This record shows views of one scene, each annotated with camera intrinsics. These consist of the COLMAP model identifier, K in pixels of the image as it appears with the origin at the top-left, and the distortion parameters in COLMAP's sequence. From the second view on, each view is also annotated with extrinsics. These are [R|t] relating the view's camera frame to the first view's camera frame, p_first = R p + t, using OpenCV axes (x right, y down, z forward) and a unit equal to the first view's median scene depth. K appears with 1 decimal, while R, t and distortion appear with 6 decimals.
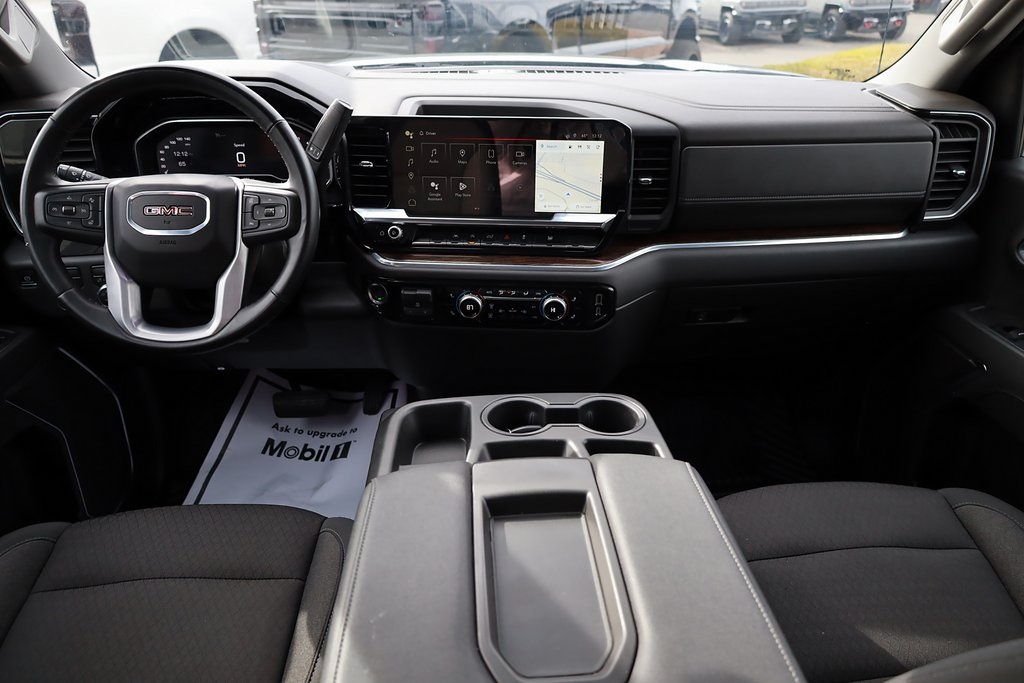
lens RADIAL K [[712.5, 0, 520.1], [0, 712.5, 343.0], [0, 0, 1]] dist [0.003668, -0.009935]
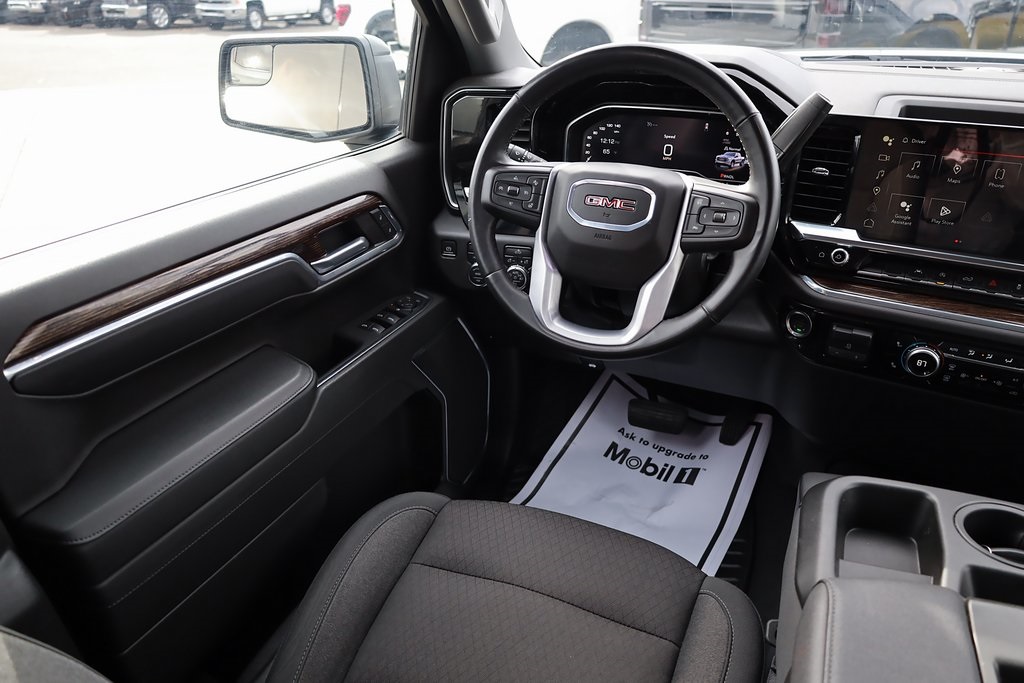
lens RADIAL K [[712.5, 0, 515.5], [0, 712.5, 342.4], [0, 0, 1]] dist [0.003668, -0.009935]
pose [[0.895893, 0.193285, -0.400020, -0.161926], [-0.191623, 0.980456, 0.044583, -0.021506], [0.400819, 0.036712, 0.915421, 0.093304]]
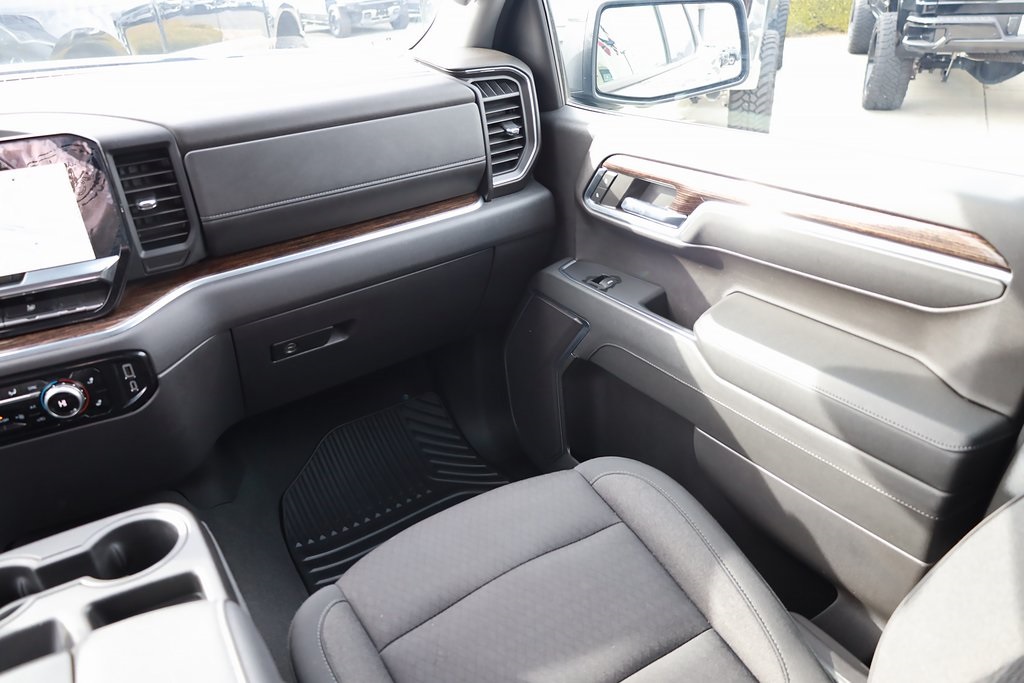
lens RADIAL K [[712.5, 0, 516.2], [0, 712.5, 343.5], [0, 0, 1]] dist [0.003668, -0.009935]
pose [[0.880288, -0.269577, 0.390413, 0.183926], [0.266619, 0.961746, 0.062916, -0.027511], [-0.392439, 0.048707, 0.918488, 0.151714]]
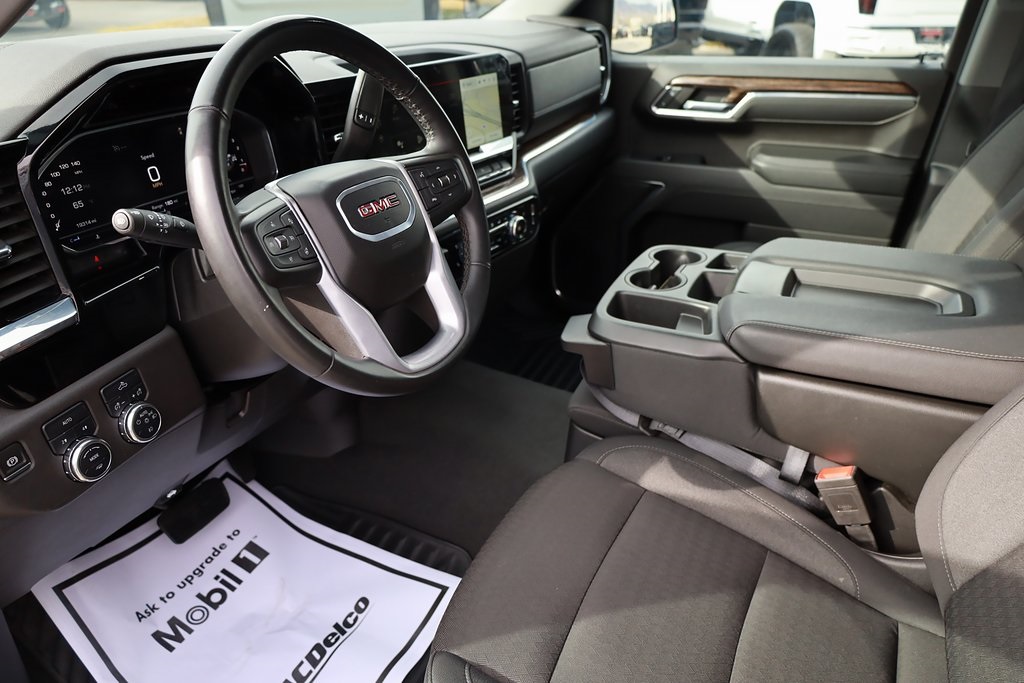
lens RADIAL K [[712.5, 0, 521.9], [0, 712.5, 342.4], [0, 0, 1]] dist [0.003668, -0.009935]
pose [[0.491542, -0.413127, 0.766625, -0.866899], [0.402445, 0.888435, 0.220731, -0.131191], [-0.772286, 0.200026, 0.602963, 0.358659]]
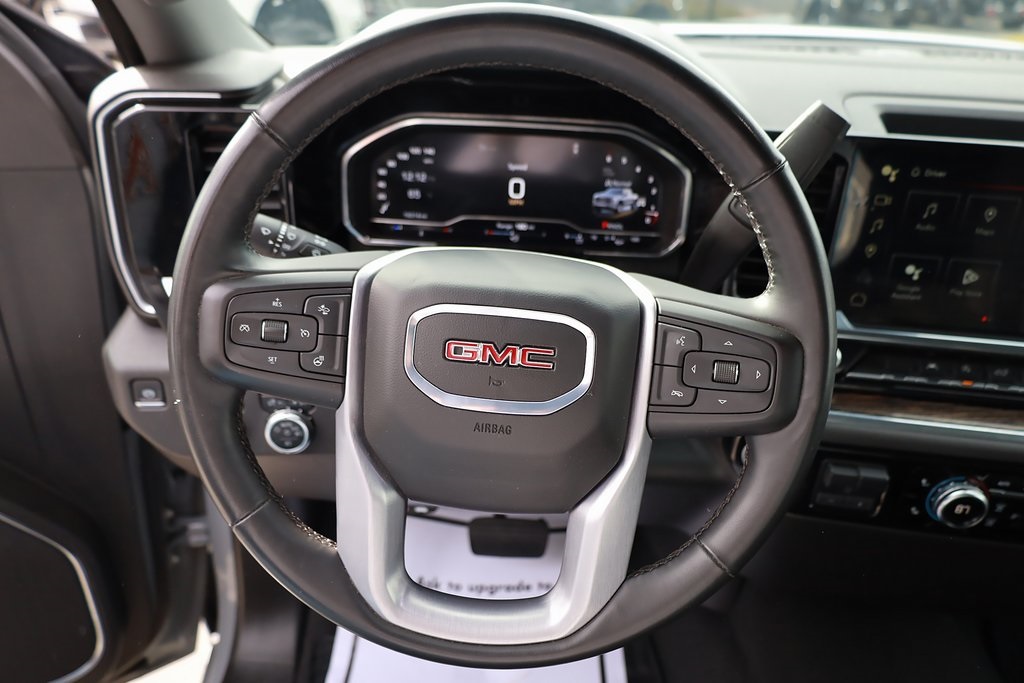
lens RADIAL K [[712.5, 0, 512.0], [0, 712.5, 335.6], [0, 0, 1]] dist [0.003668, -0.009935]
pose [[0.994979, 0.068412, -0.073049, -0.367566], [-0.066336, 0.997332, 0.030477, -0.170297], [0.074939, -0.025478, 0.996863, 0.457662]]
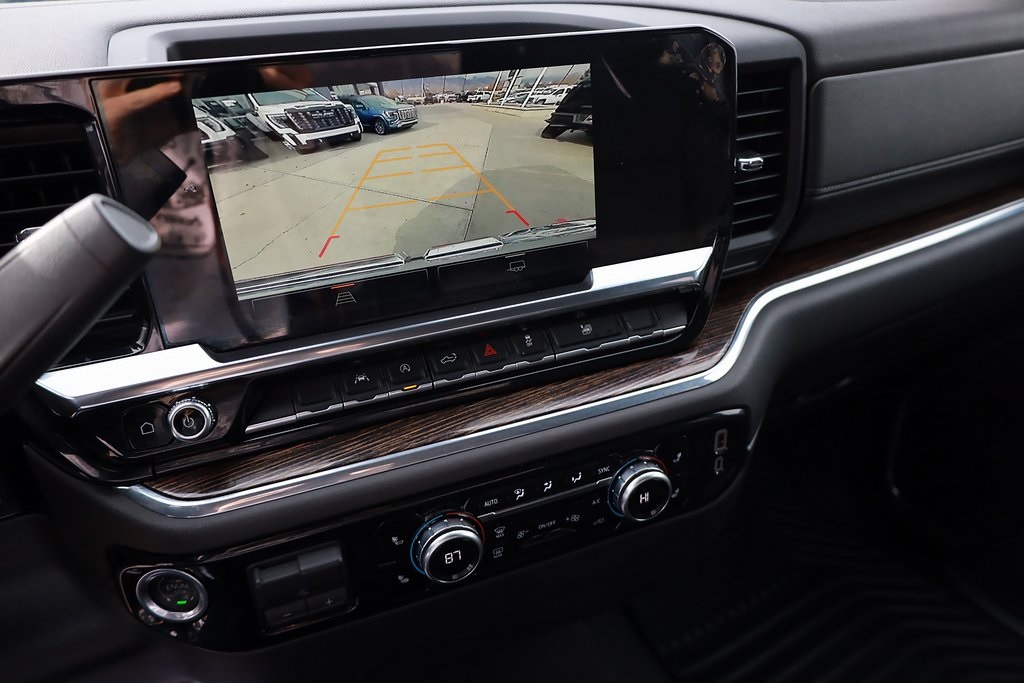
lens RADIAL K [[712.5, 0, 527.8], [0, 712.5, 351.1], [0, 0, 1]] dist [0.003668, -0.009935]
pose [[0.901927, -0.233388, 0.363398, -0.145942], [0.237970, 0.970718, 0.032808, -0.158106], [-0.360414, 0.056888, 0.931056, 0.625475]]
